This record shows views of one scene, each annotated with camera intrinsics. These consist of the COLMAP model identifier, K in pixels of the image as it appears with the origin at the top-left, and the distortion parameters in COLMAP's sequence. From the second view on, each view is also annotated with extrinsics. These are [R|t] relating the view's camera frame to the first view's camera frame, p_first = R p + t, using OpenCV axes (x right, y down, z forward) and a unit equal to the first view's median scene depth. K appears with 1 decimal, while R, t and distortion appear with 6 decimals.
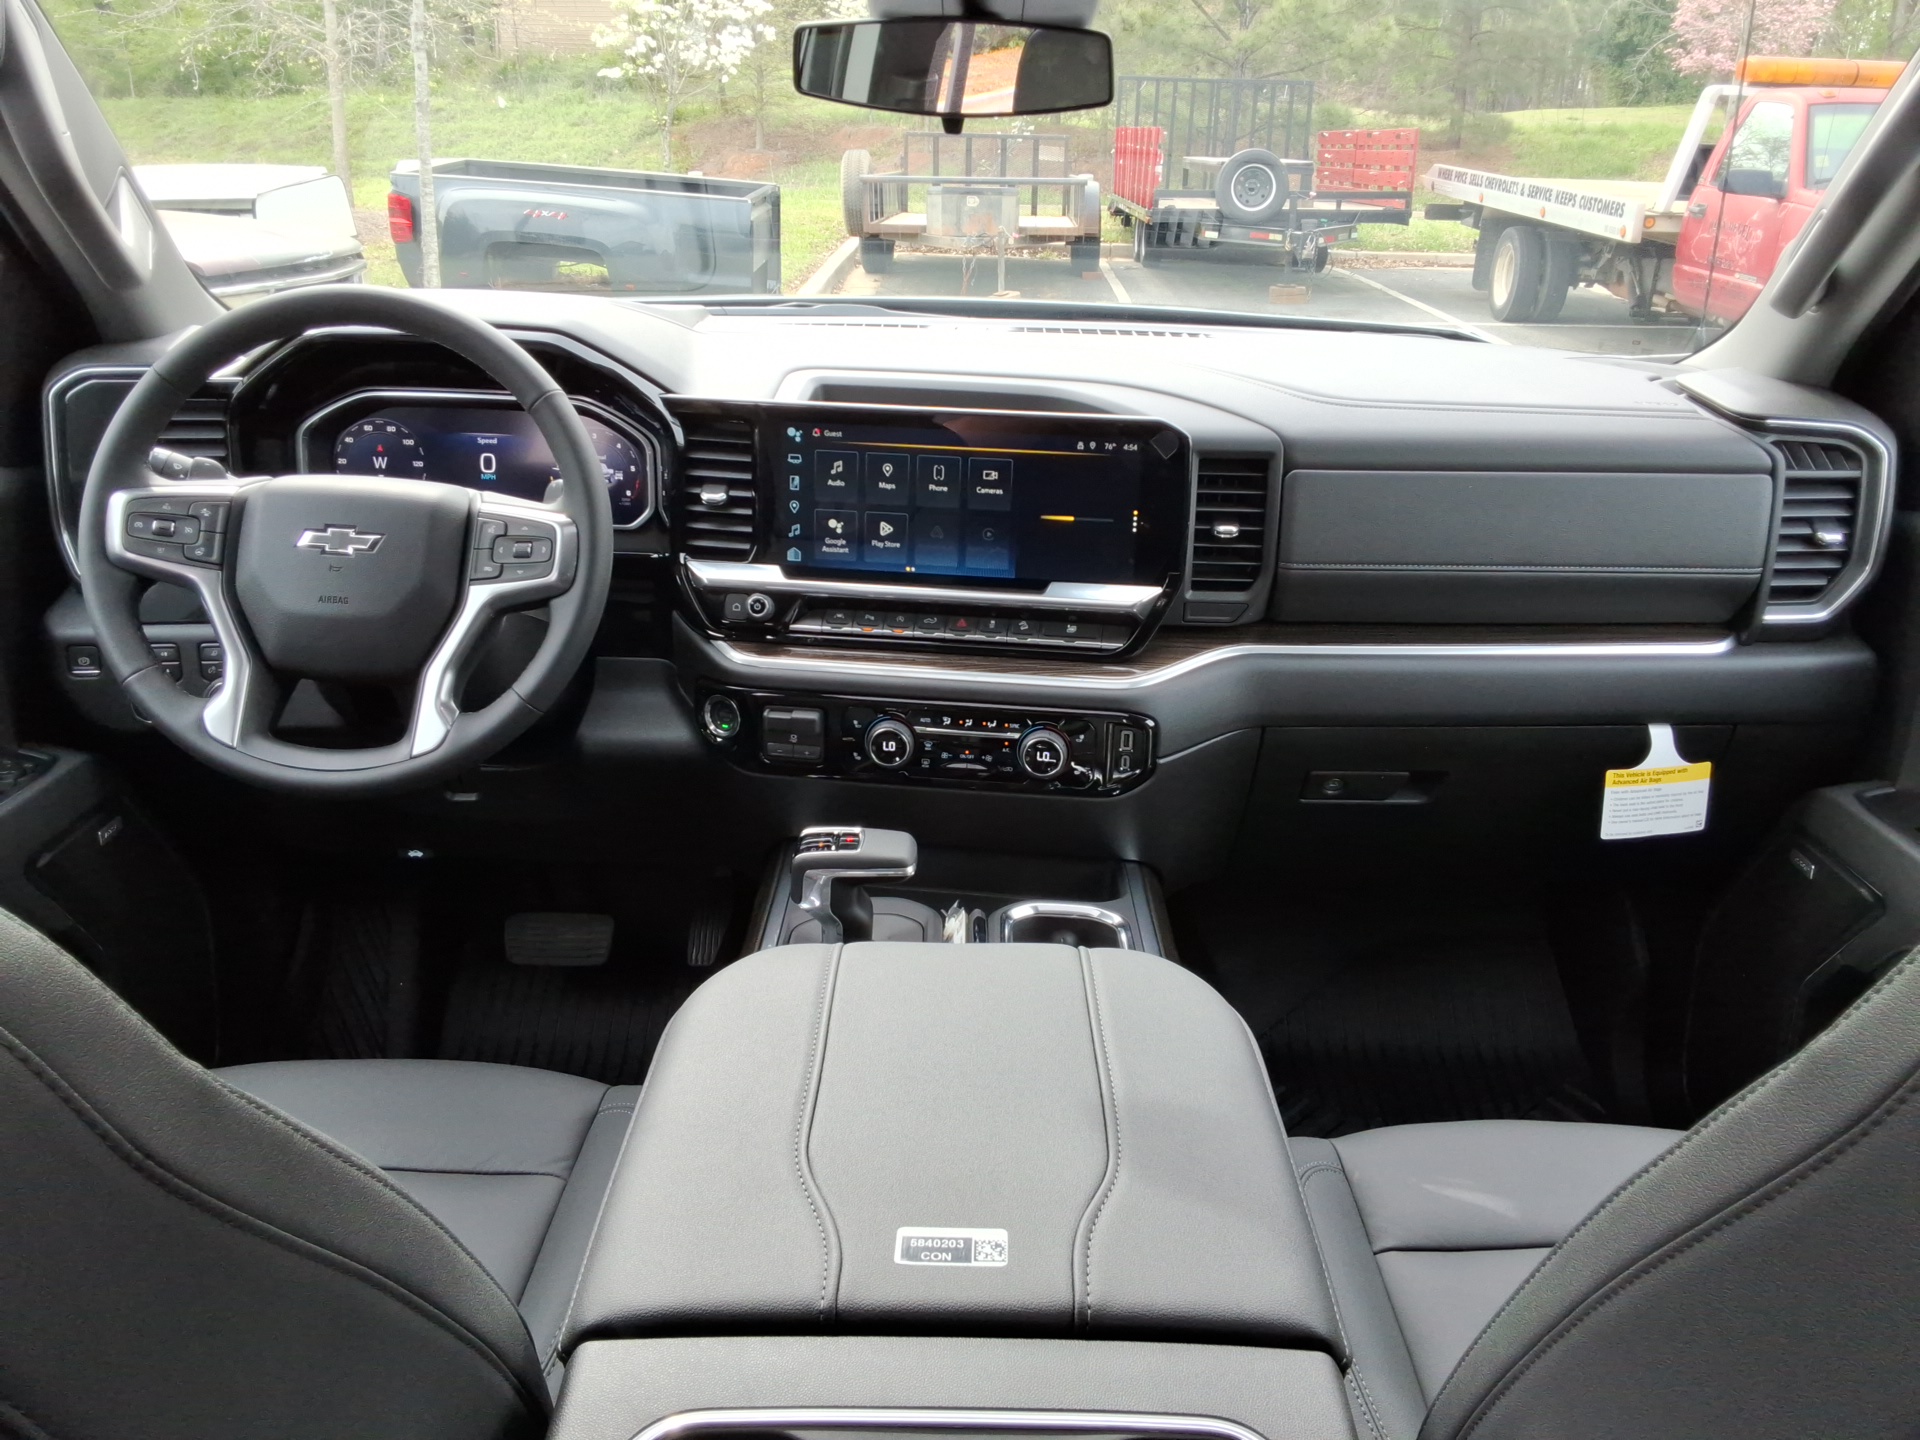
lens RADIAL K [[1534.8, 0, 968.9], [0, 1534.8, 698.7], [0, 0, 1]] dist [0.113356, -0.167581]
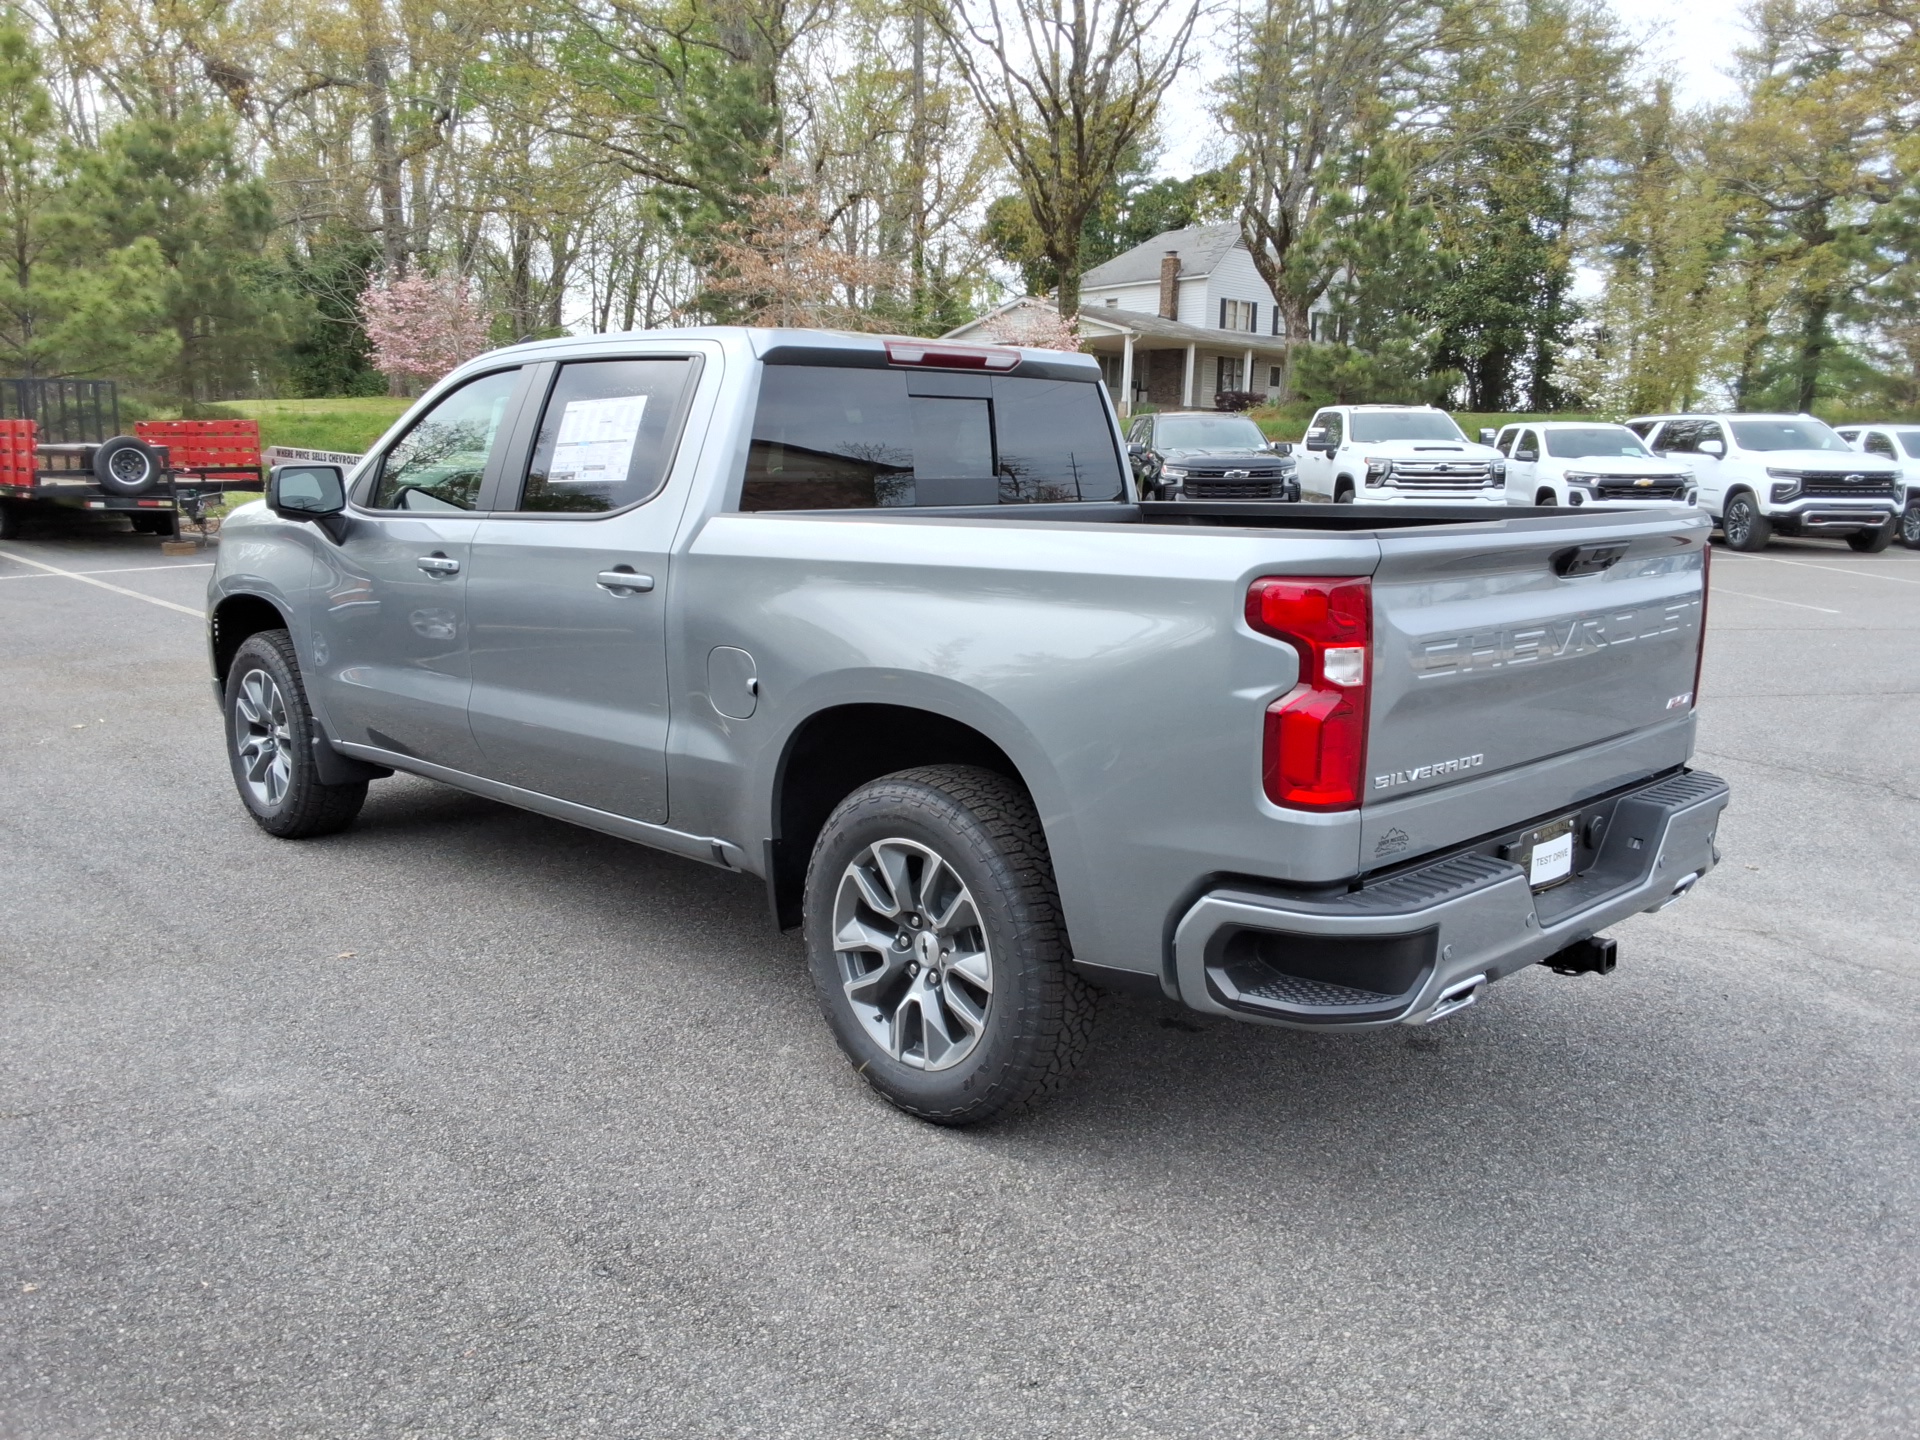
lens RADIAL K [[1534.8, 0, 971.3], [0, 1534.8, 712.5], [0, 0, 1]] dist [0.113356, -0.167581]
pose [[0.707111, -0.144001, 0.692284, -0.163767], [0.253206, 0.965687, -0.057757, 0.067132], [-0.660213, 0.216131, 0.719310, -0.193487]]
